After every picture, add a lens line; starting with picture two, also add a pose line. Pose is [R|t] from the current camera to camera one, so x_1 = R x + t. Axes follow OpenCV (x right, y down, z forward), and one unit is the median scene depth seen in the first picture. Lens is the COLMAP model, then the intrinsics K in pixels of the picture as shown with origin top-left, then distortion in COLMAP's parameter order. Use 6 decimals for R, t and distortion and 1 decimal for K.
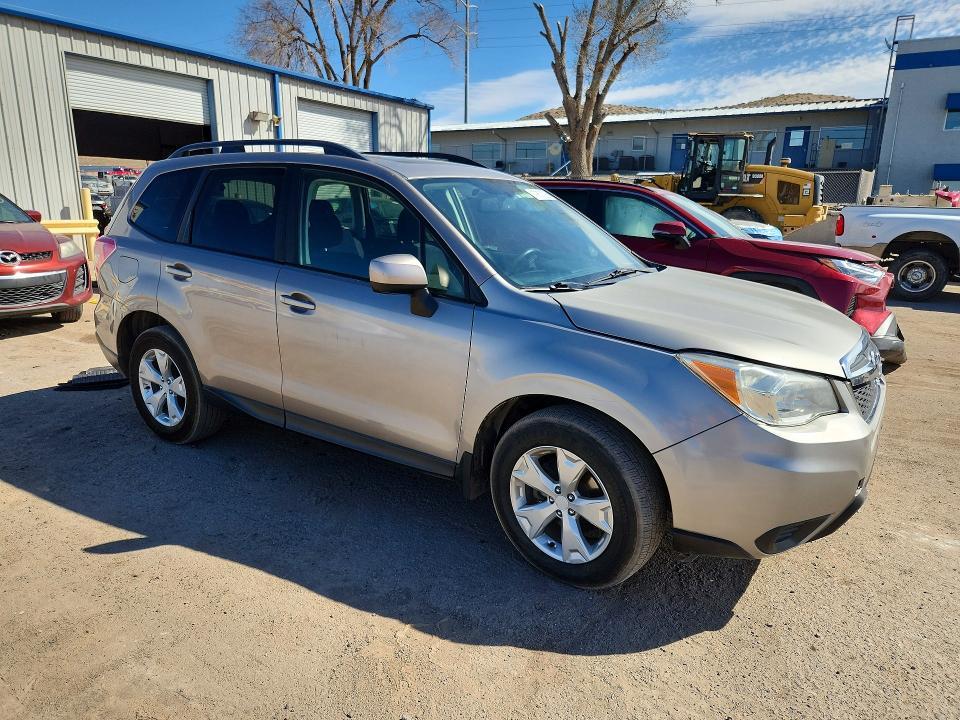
lens RADIAL K [[648.9, 0, 493.1], [0, 648.9, 356.6], [0, 0, 1]] dist [0.081220, -0.066362]
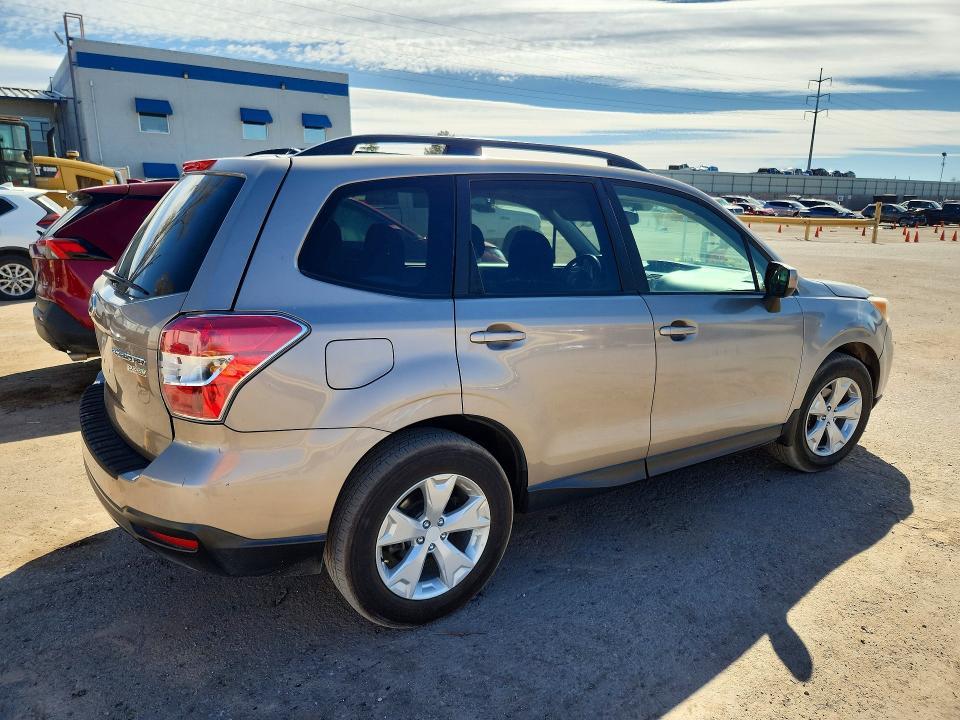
lens RADIAL K [[652.4, 0, 479.8], [0, 652.4, 337.1], [0, 0, 1]] dist [0.008978, 0.002741]
pose [[0.411429, -0.203046, 0.888537, -0.196514], [0.215862, 0.968842, 0.121444, -0.038904], [-0.885511, 0.141836, 0.442440, 0.134691]]
